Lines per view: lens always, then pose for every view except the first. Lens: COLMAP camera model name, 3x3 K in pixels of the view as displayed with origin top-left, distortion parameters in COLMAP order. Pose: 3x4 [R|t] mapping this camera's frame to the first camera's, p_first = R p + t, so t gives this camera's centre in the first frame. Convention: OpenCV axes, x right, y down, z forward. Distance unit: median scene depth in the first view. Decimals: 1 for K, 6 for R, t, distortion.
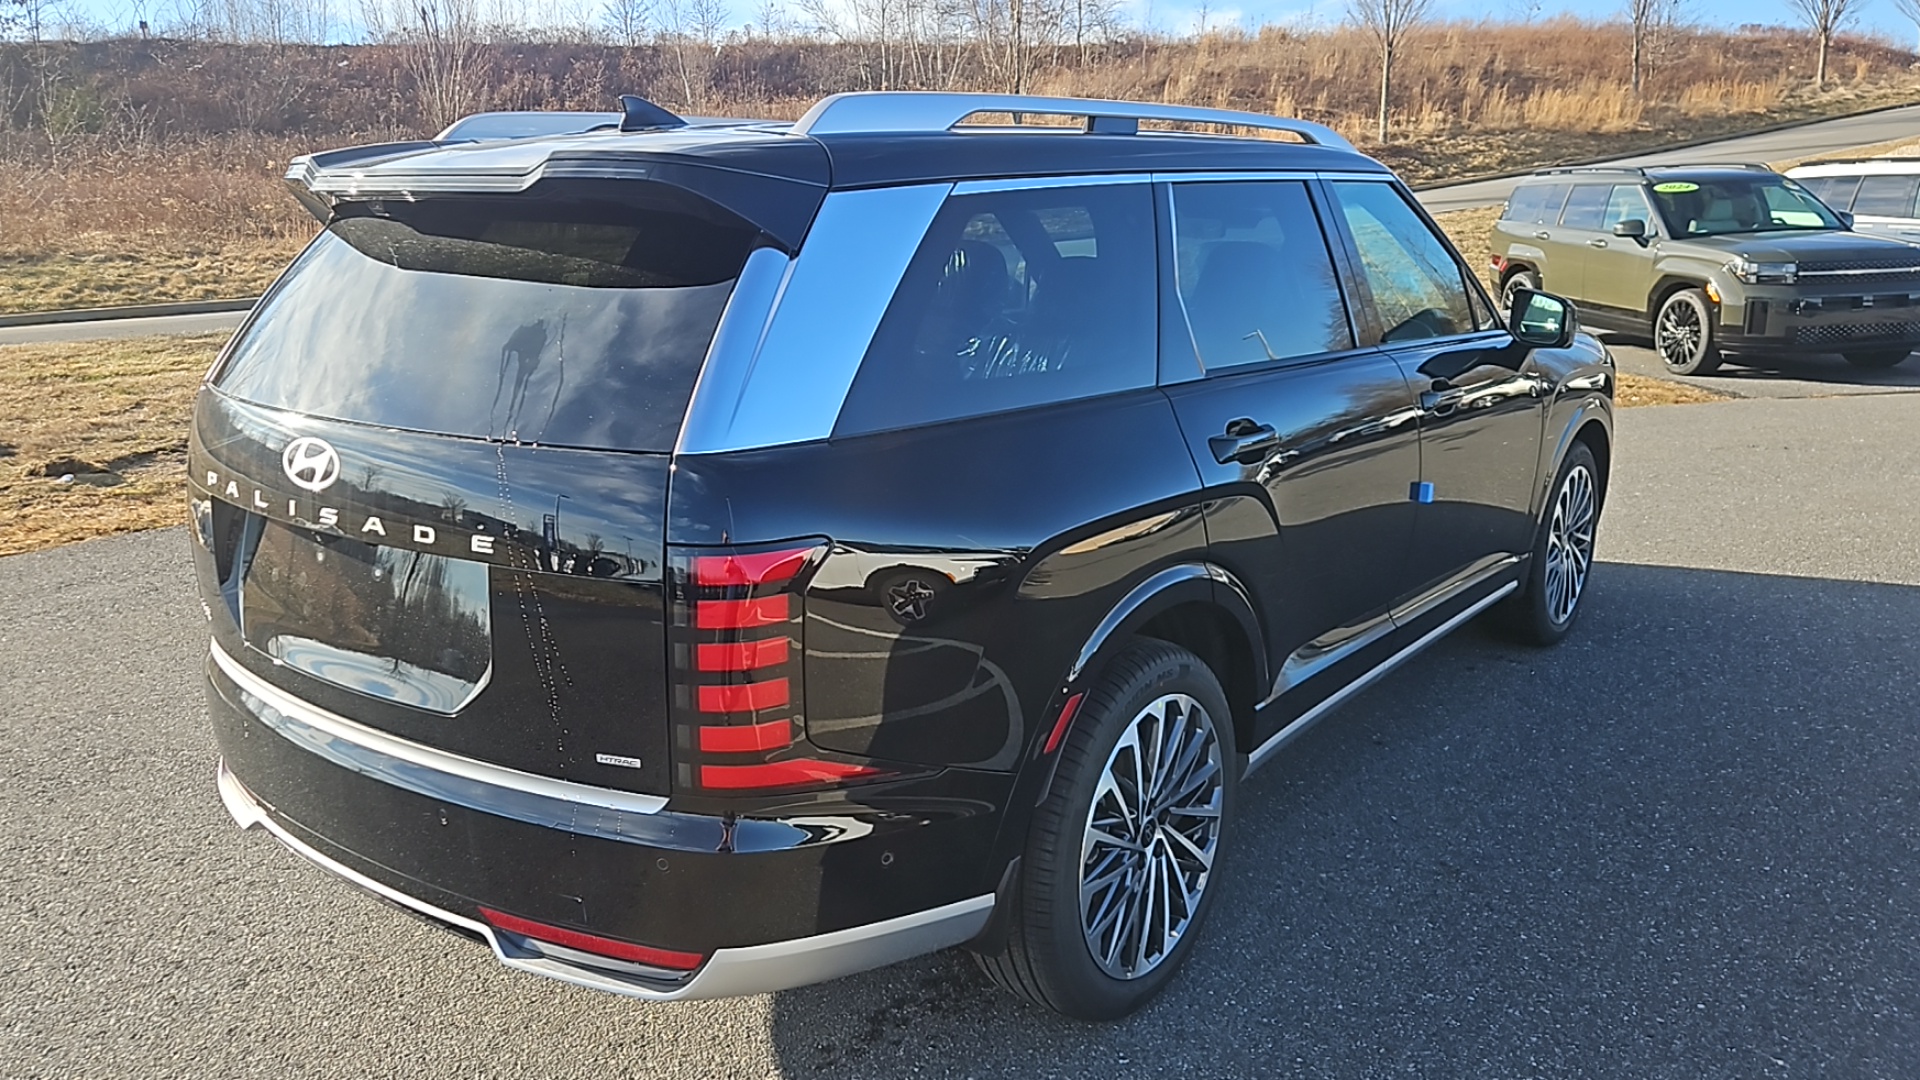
lens RADIAL K [[1464.5, 0, 948.6], [0, 1464.5, 542.5], [0, 0, 1]] dist [0.085893, -0.084885]
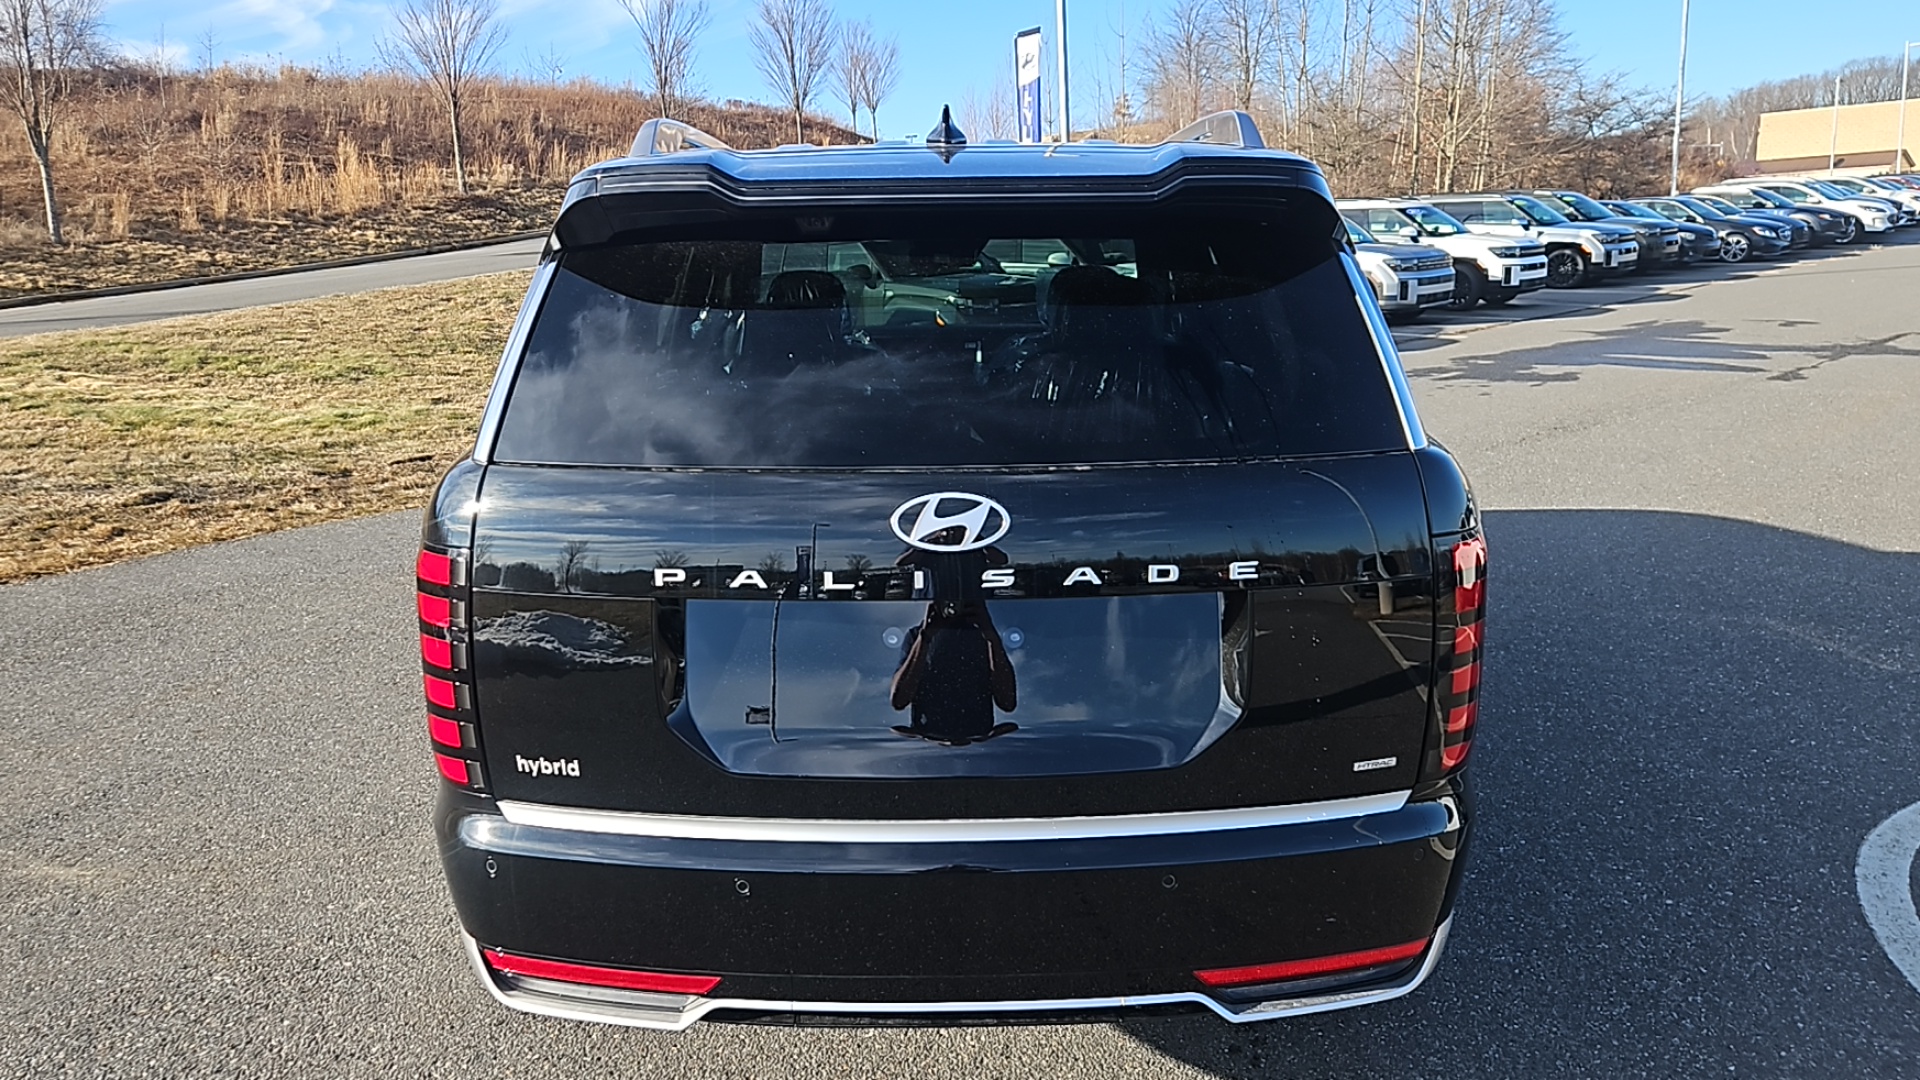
lens RADIAL K [[1464.5, 0, 948.6], [0, 1464.5, 542.5], [0, 0, 1]] dist [0.085893, -0.084885]
pose [[0.771549, -0.133089, 0.622092, -0.196199], [0.154772, 0.987760, 0.019364, -0.012012], [-0.617055, 0.081342, 0.782705, 0.071816]]
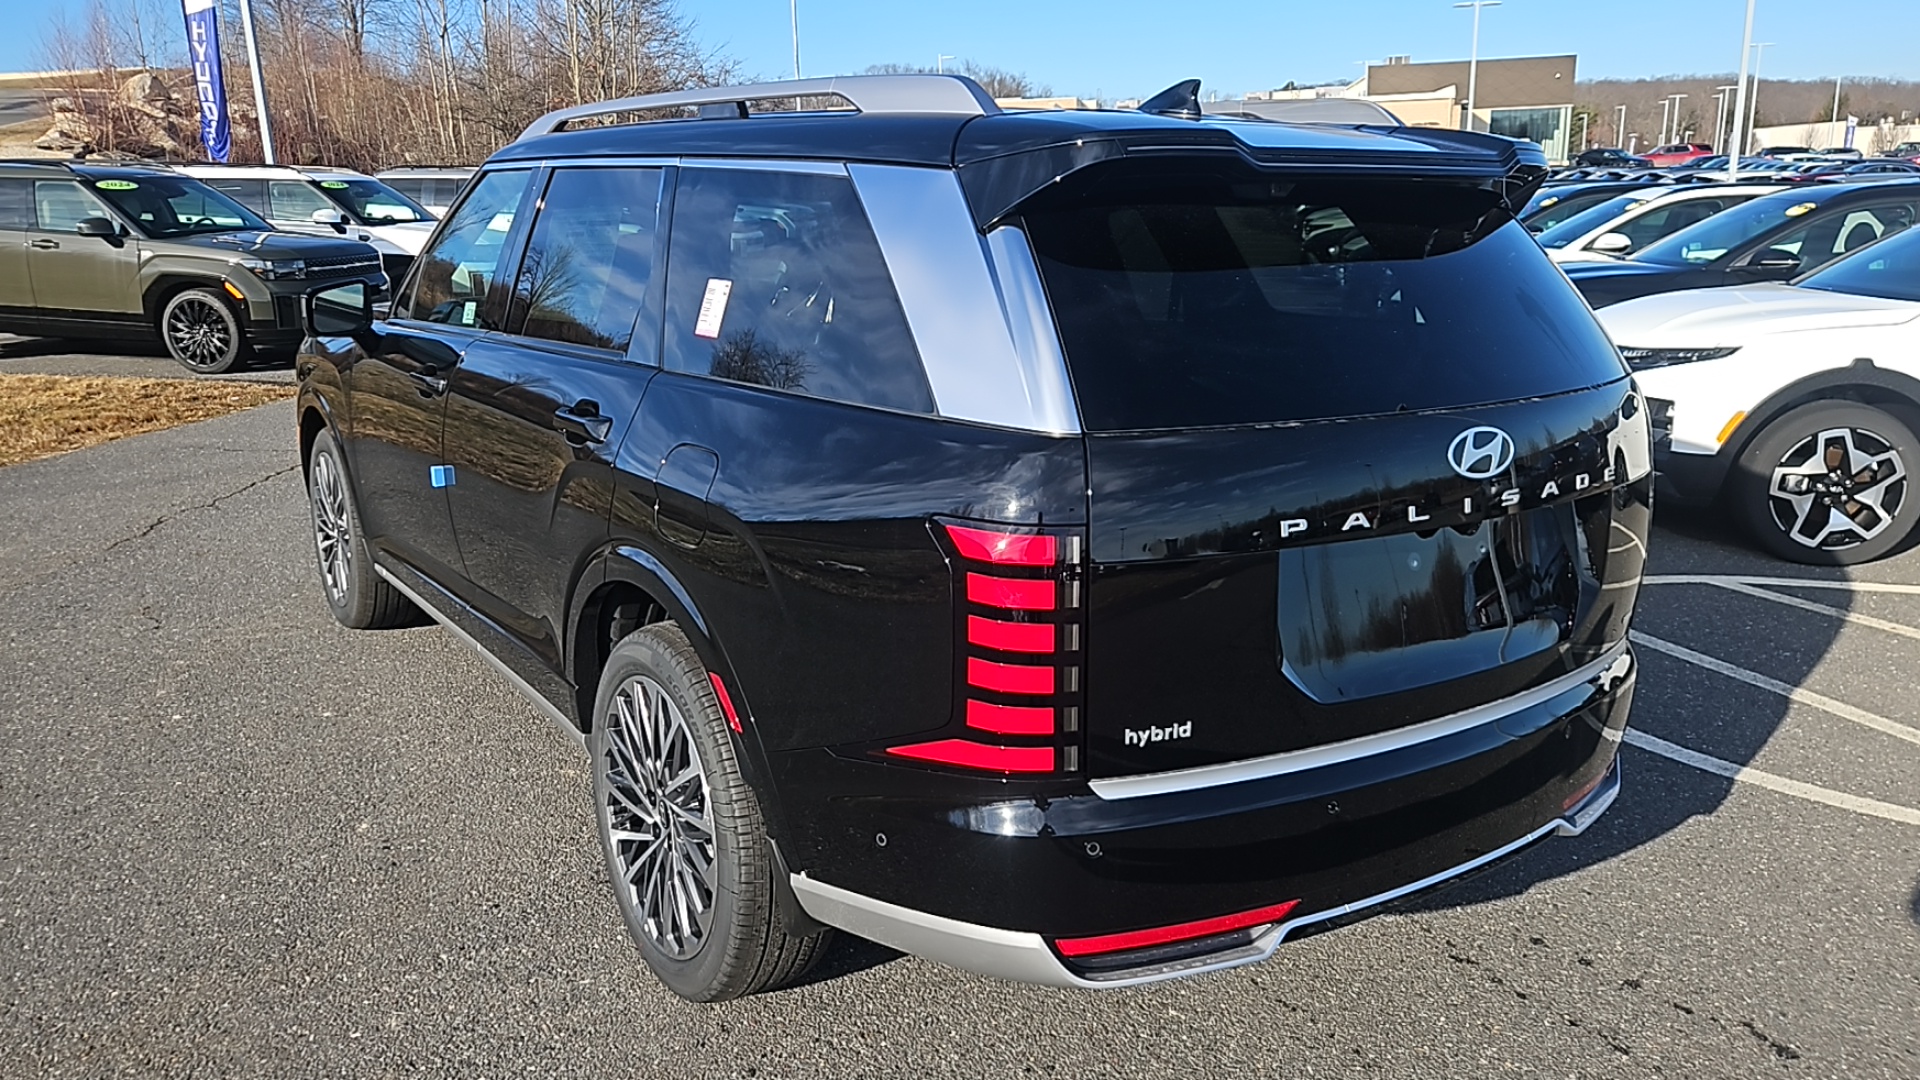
lens RADIAL K [[1425.5, 0, 991.4], [0, 1425.5, 542.9], [0, 0, 1]] dist [0.050062, -0.001402]
pose [[0.275744, -0.215359, 0.936796, -0.290997], [0.212449, 0.964132, 0.159109, -0.044134], [-0.937460, 0.155148, 0.311606, 0.209857]]
